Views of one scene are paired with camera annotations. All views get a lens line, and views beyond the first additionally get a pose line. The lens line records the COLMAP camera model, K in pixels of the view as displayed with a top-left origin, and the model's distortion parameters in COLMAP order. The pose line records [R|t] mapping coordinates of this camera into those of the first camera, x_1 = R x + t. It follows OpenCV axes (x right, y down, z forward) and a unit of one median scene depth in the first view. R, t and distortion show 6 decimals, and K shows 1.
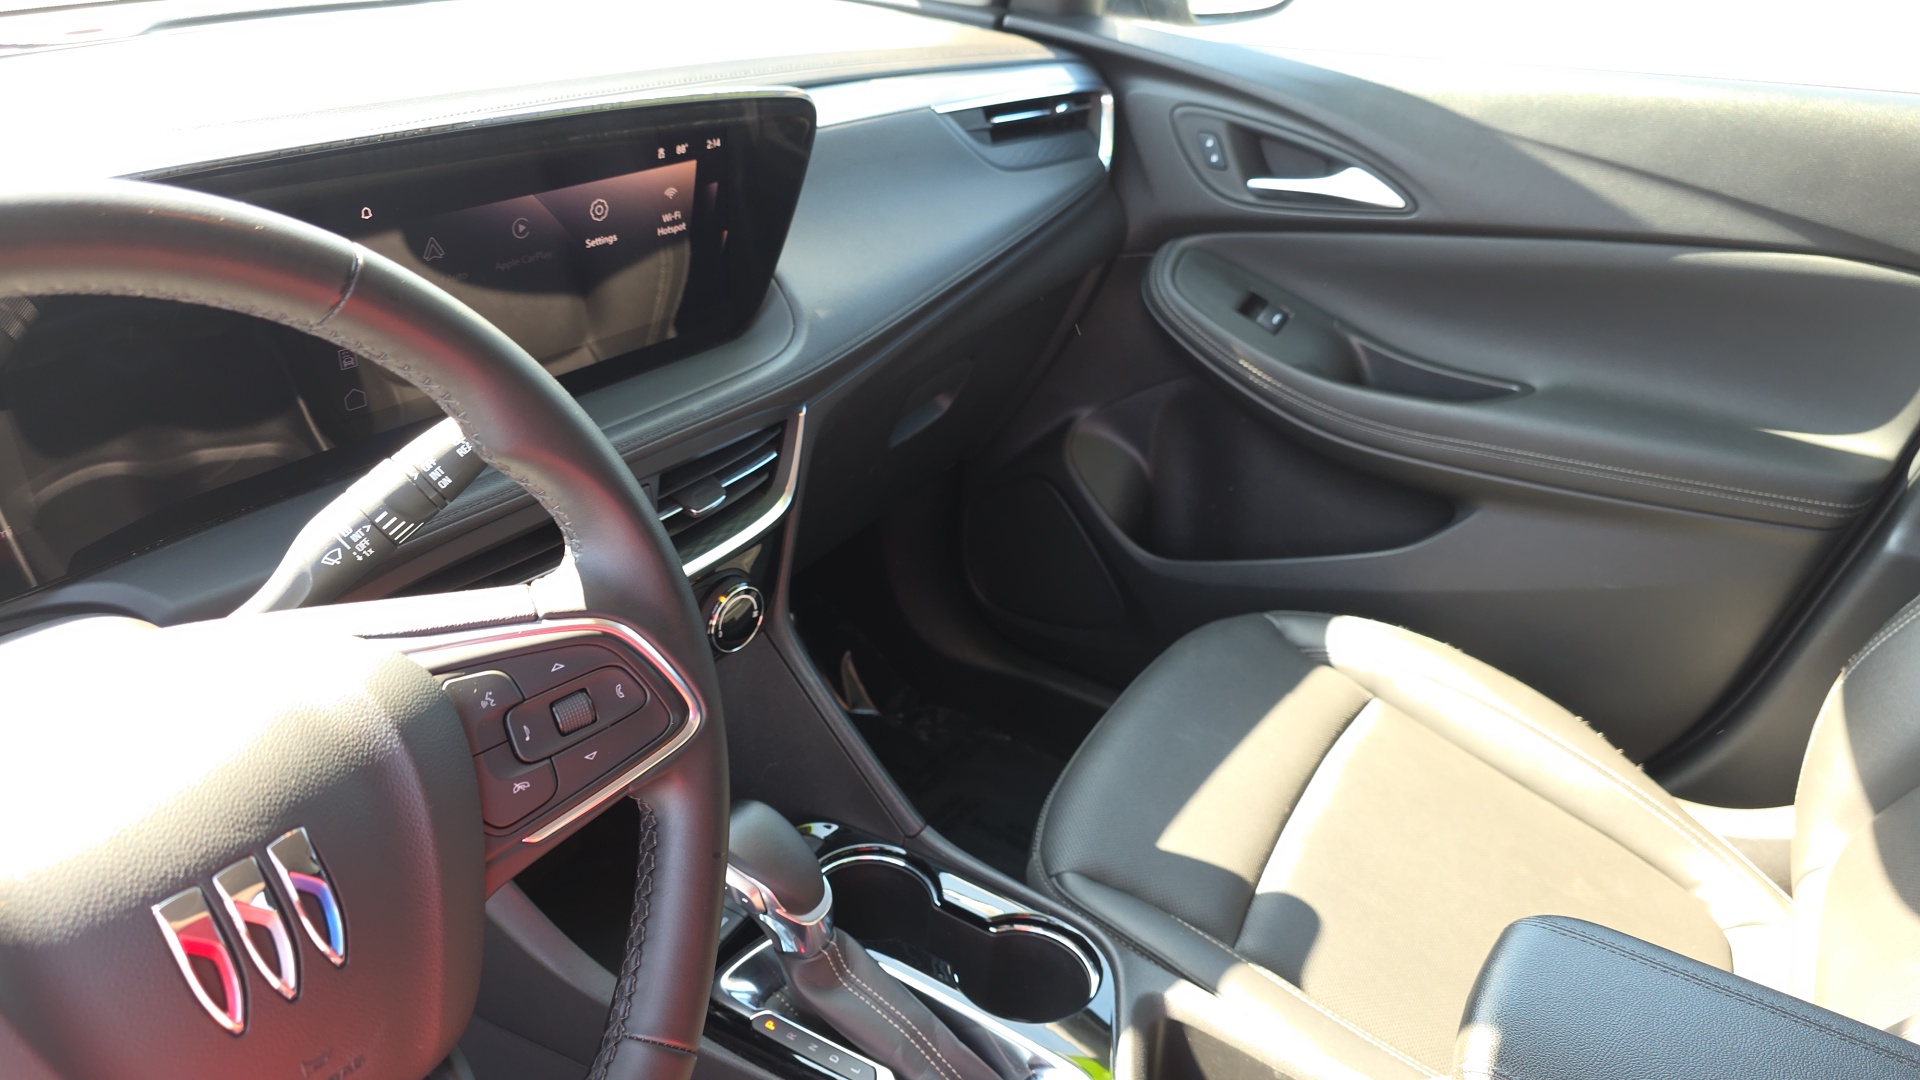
lens RADIAL K [[1315.2, 0, 960.0], [0, 1315.2, 540.0], [0, 0, 1]] dist [0.049689, -0.050123]
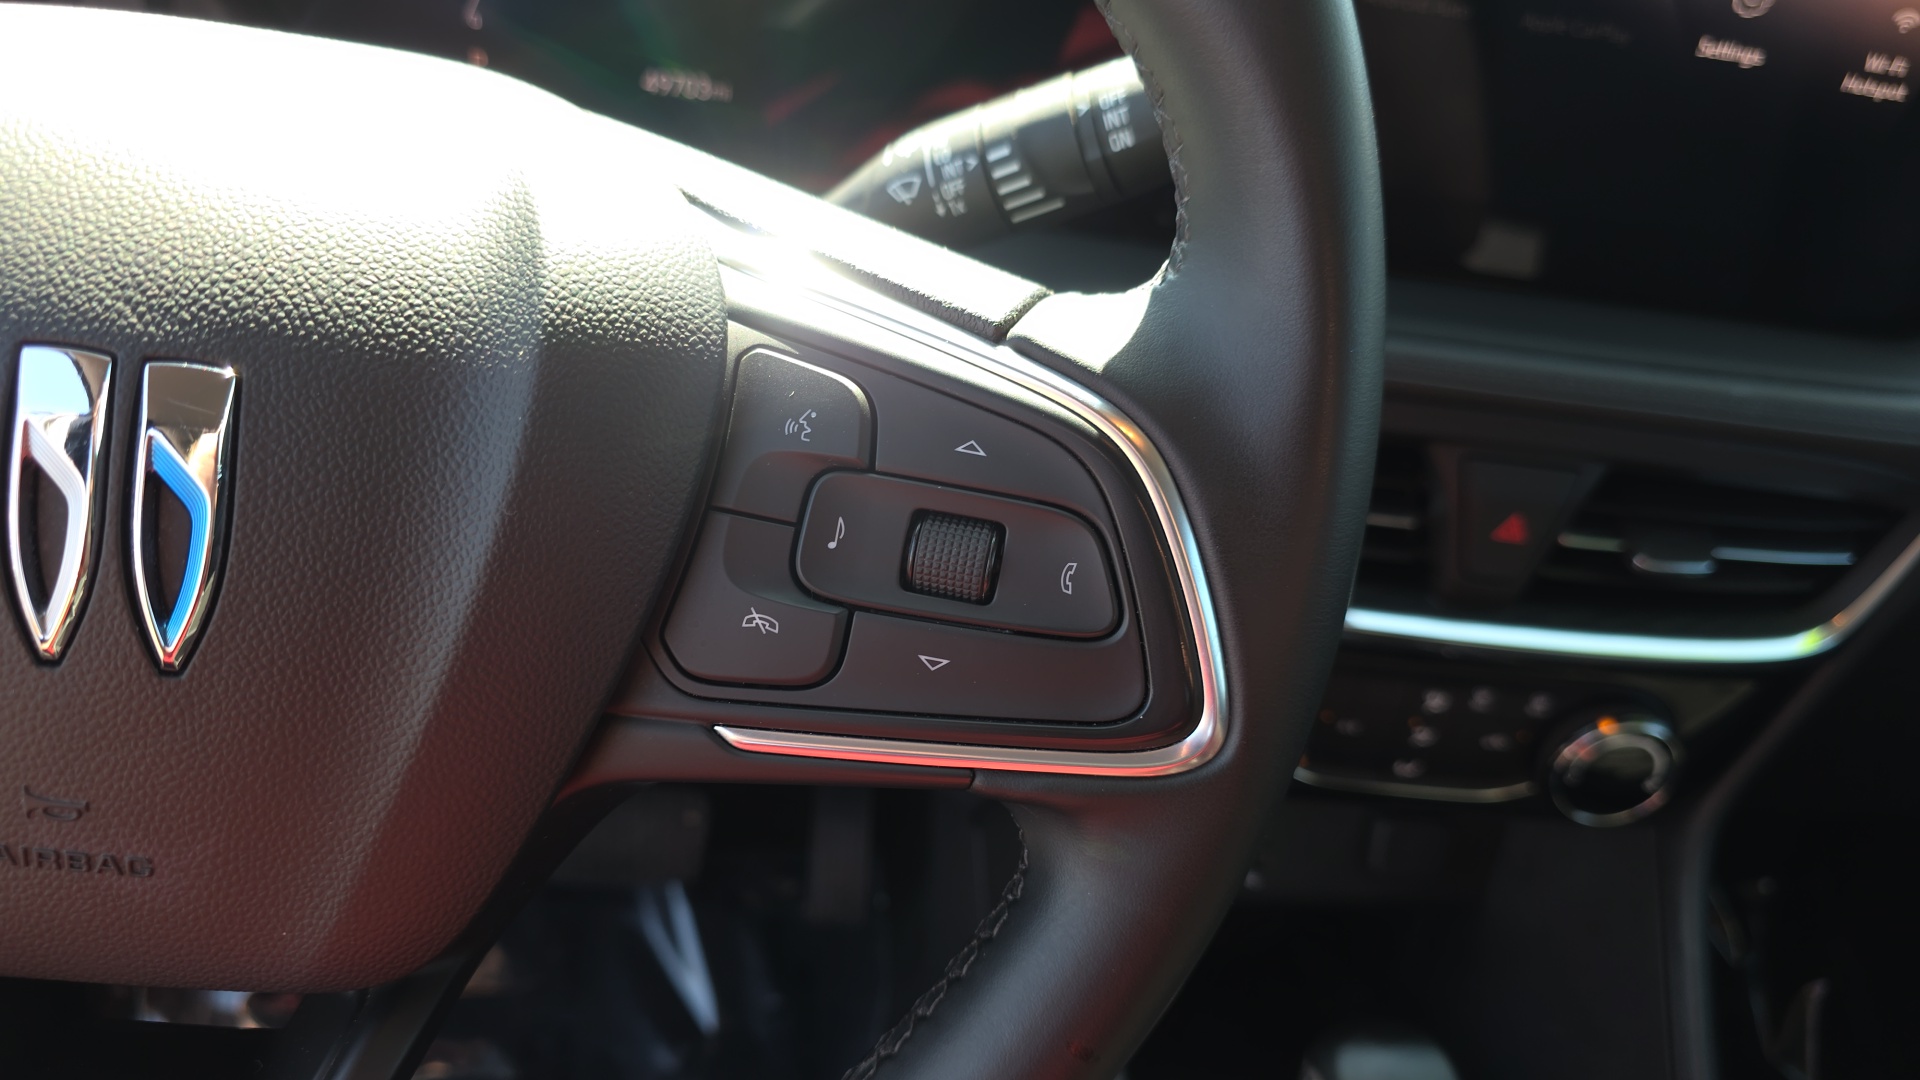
lens RADIAL K [[1355.0, 0, 959.7], [0, 1355.0, 577.5], [0, 0, 1]] dist [0.001320, -0.030053]
pose [[0.608912, 0.446109, -0.655907, 0.005933], [-0.478868, 0.865930, 0.144397, 0.040535], [0.632386, 0.226168, 0.740902, 0.389147]]
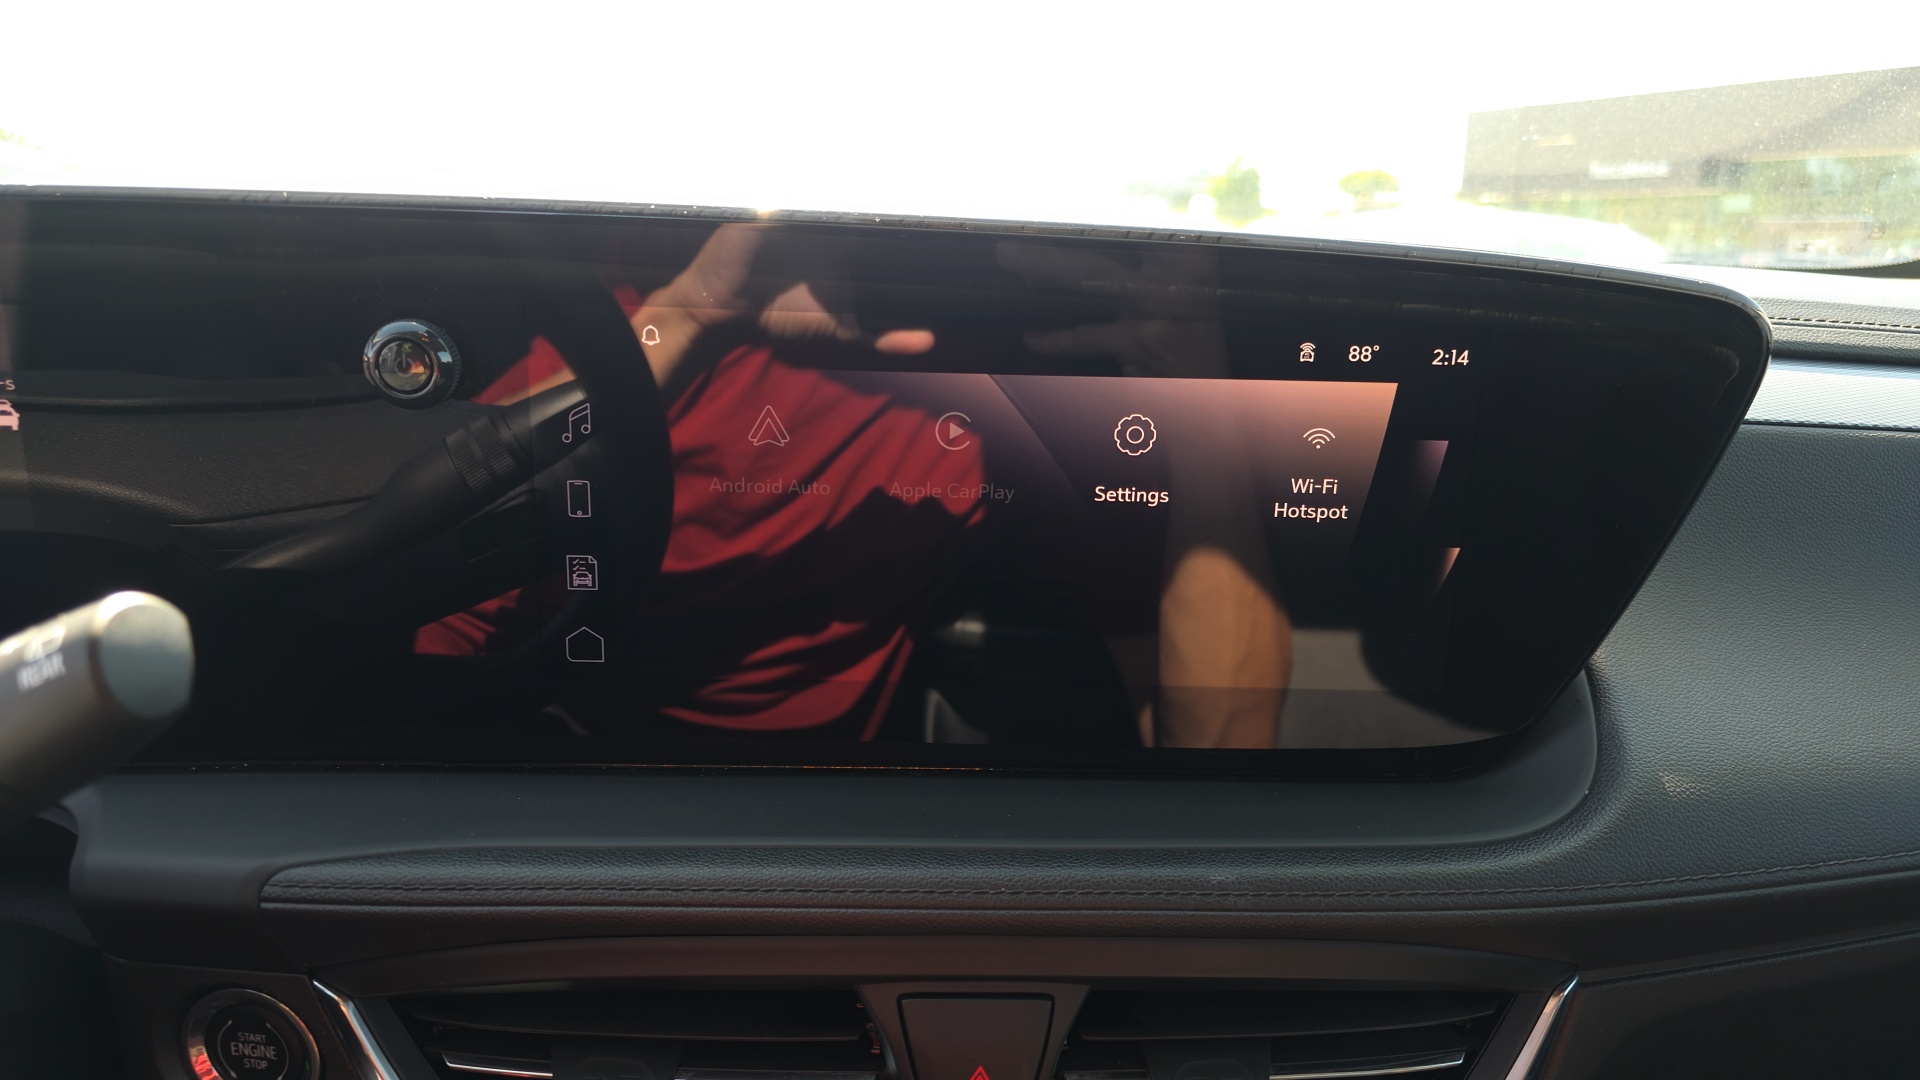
lens RADIAL K [[1281.4, 0, 962.5], [0, 1281.4, 563.4], [0, 0, 1]] dist [0.035961, -0.041314]
pose [[0.623187, 0.135251, -0.770289, 0.066501], [-0.379965, 0.913237, -0.147052, -0.098817], [0.683568, 0.384323, 0.620508, 0.619130]]
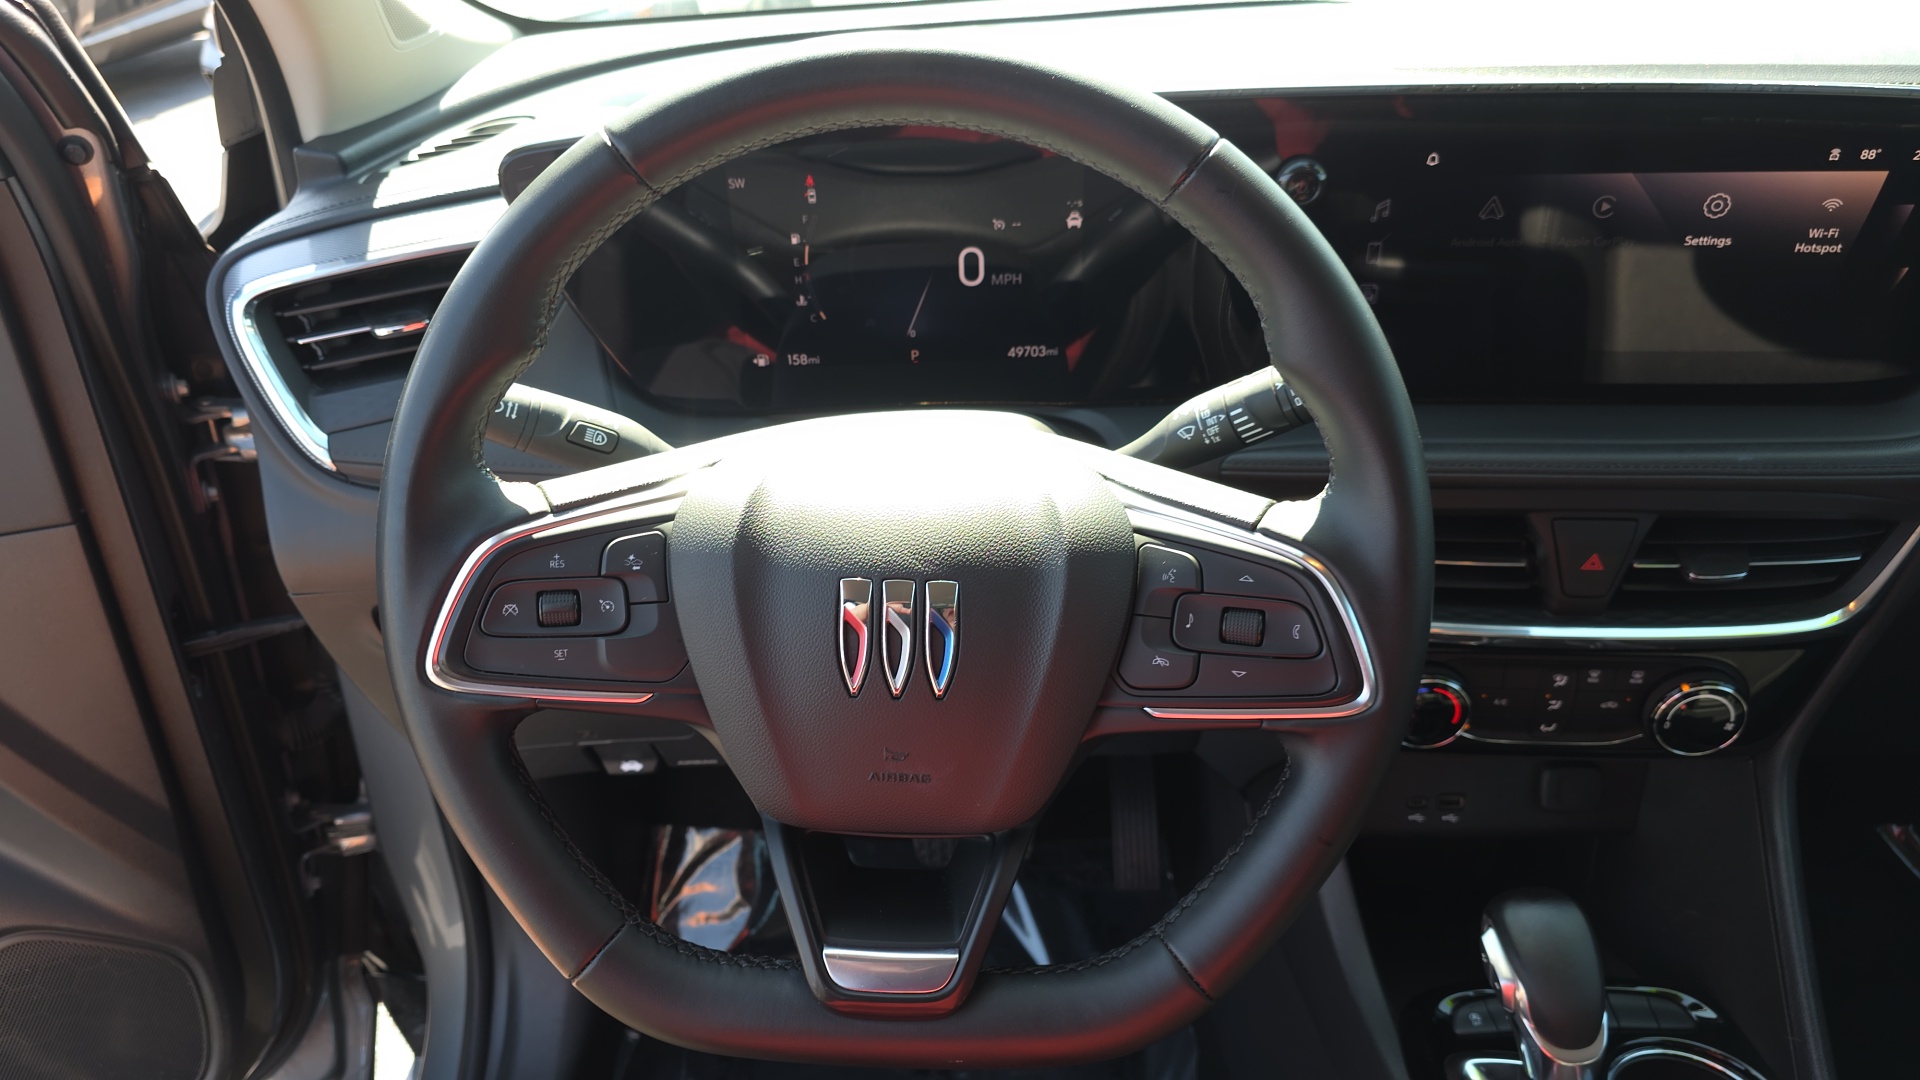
lens RADIAL K [[1305.0, 0, 933.7], [0, 1305.0, 557.8], [0, 0, 1]] dist [0.062823, -0.075949]
pose [[0.513188, 0.363152, -0.777662, 0.204275], [-0.366639, 0.912000, 0.183936, -0.009528], [0.776024, 0.190728, 0.601173, 0.116621]]
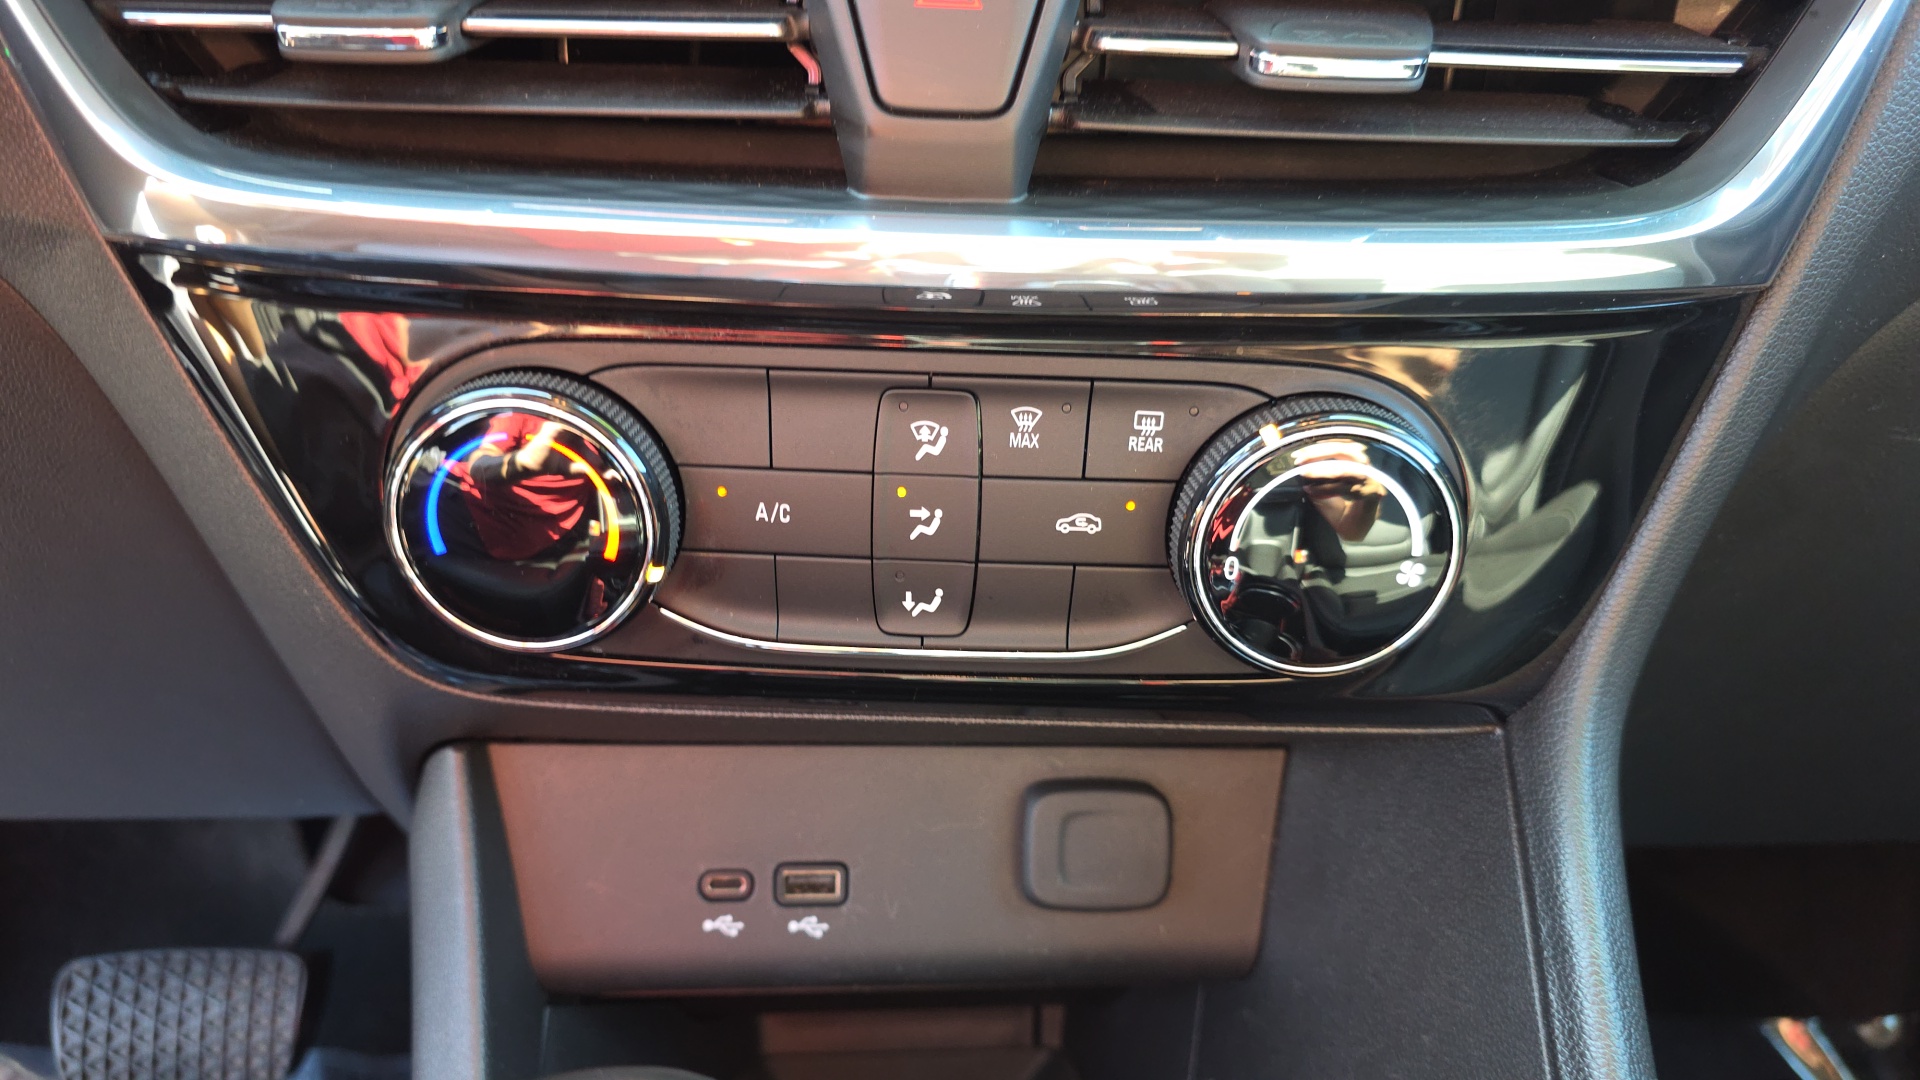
lens RADIAL K [[1280.6, 0, 959.1], [0, 1280.6, 546.5], [0, 0, 1]] dist [0.039339, -0.044709]
pose [[0.583987, 0.235456, -0.776865, -0.008457], [-0.406493, 0.913200, -0.028793, 0.102891], [0.702653, 0.332605, 0.629009, 0.830842]]
